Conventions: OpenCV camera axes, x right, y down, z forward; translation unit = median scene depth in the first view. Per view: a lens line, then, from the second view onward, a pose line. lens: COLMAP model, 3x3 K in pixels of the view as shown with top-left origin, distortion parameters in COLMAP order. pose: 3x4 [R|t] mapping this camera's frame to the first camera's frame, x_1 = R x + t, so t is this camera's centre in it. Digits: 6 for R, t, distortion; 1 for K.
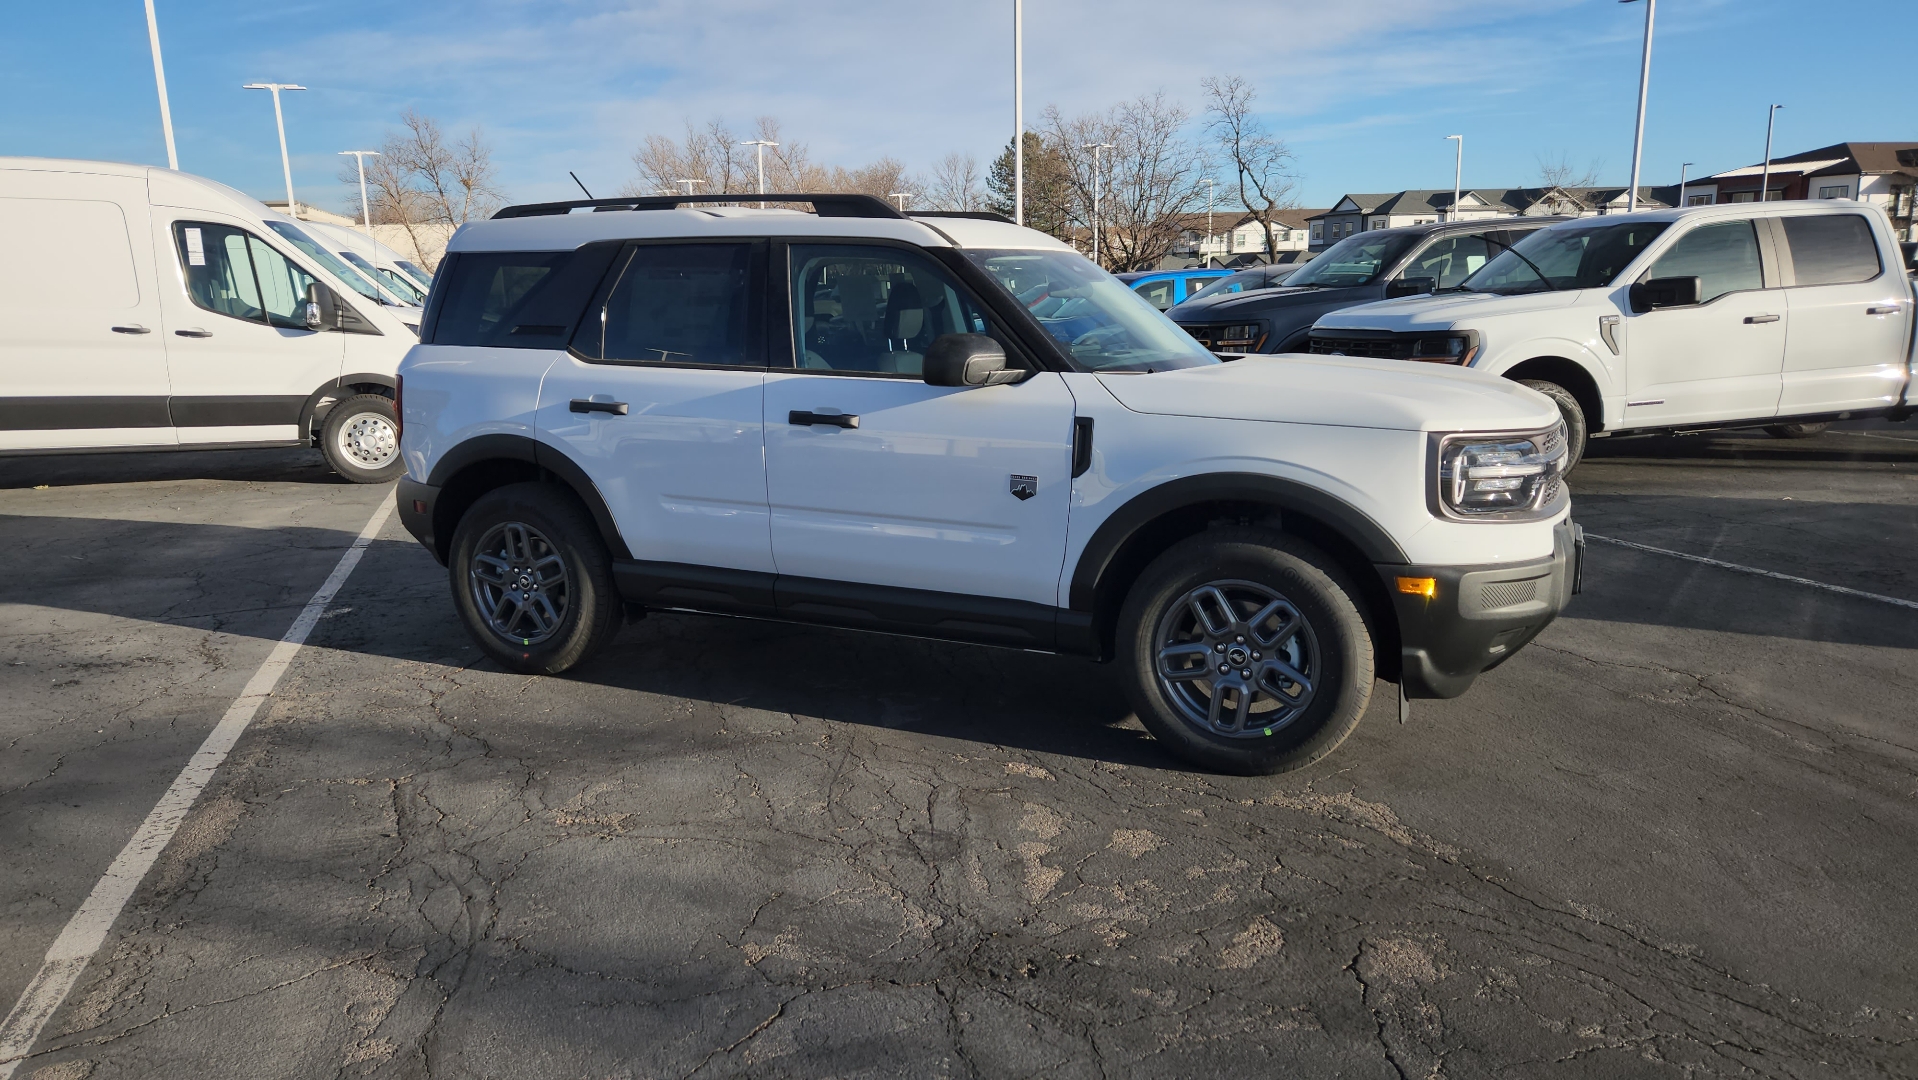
lens RADIAL K [[1285.0, 0, 921.1], [0, 1285.0, 540.7], [0, 0, 1]] dist [0.071378, -0.057774]
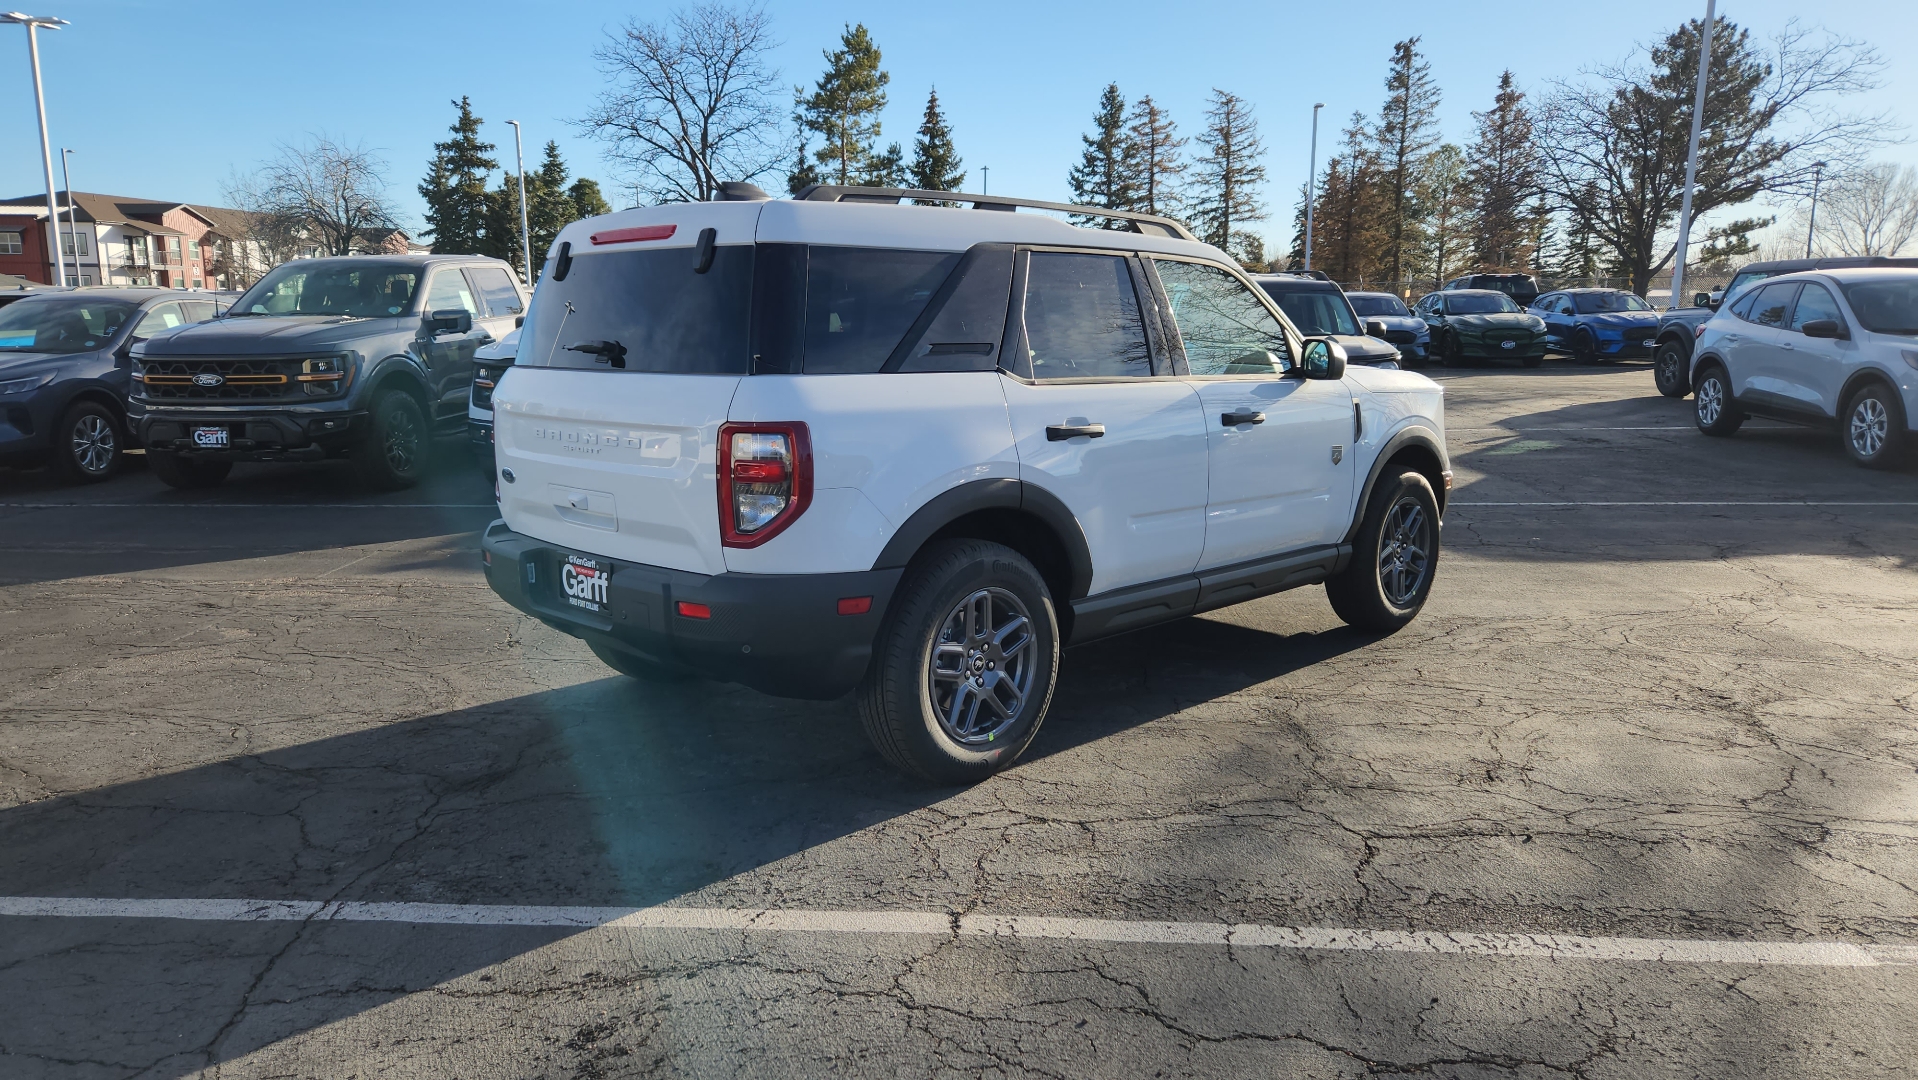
lens RADIAL K [[1281.1, 0, 919.9], [0, 1281.1, 541.8], [0, 0, 1]] dist [0.073728, -0.060724]
pose [[0.349556, -0.148979, 0.924995, -1.103353], [0.177568, 0.979918, 0.090721, -0.127704], [-0.919935, 0.132537, 0.368990, 0.779909]]
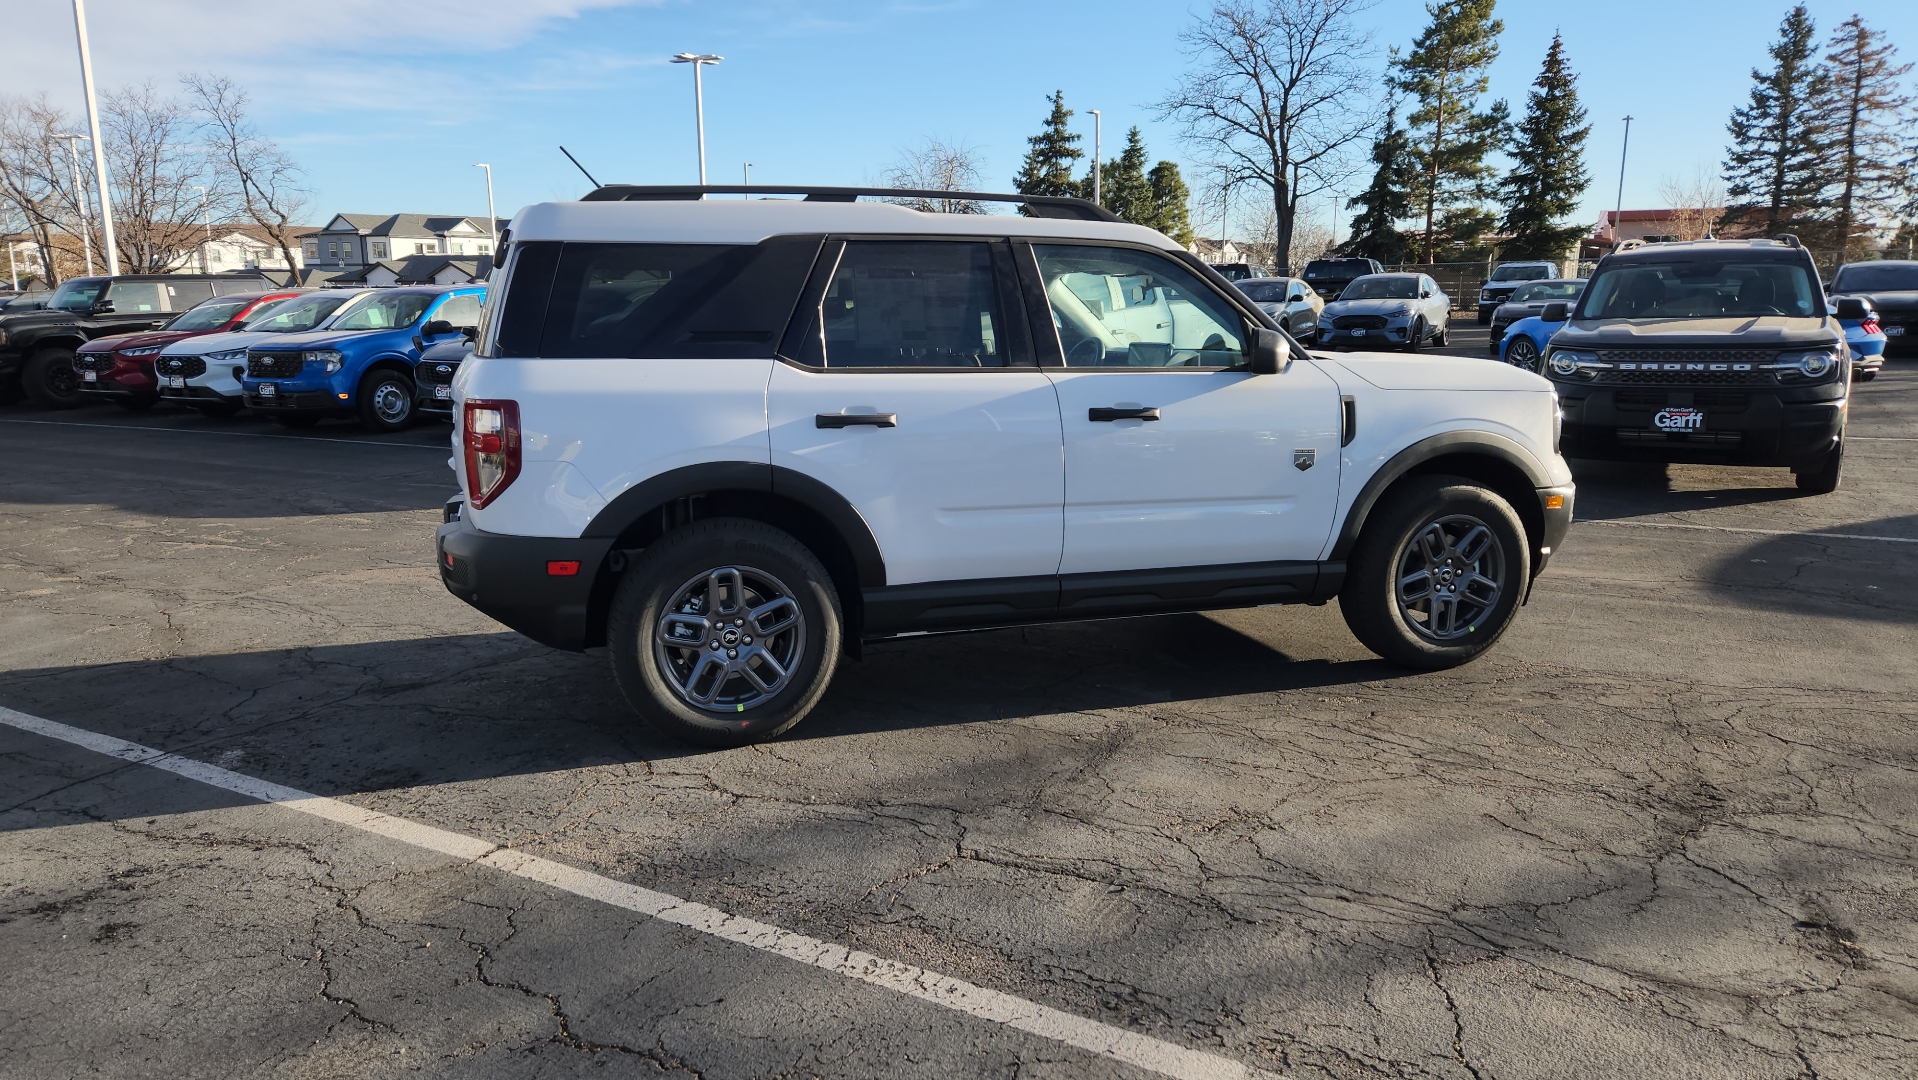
lens RADIAL K [[1285.0, 0, 921.1], [0, 1285.0, 540.7], [0, 0, 1]] dist [0.071378, -0.057774]
pose [[0.735227, -0.117426, 0.667571, -0.813058], [0.129281, 0.991093, 0.031950, -0.043461], [-0.665377, 0.062814, 0.743860, 0.314284]]
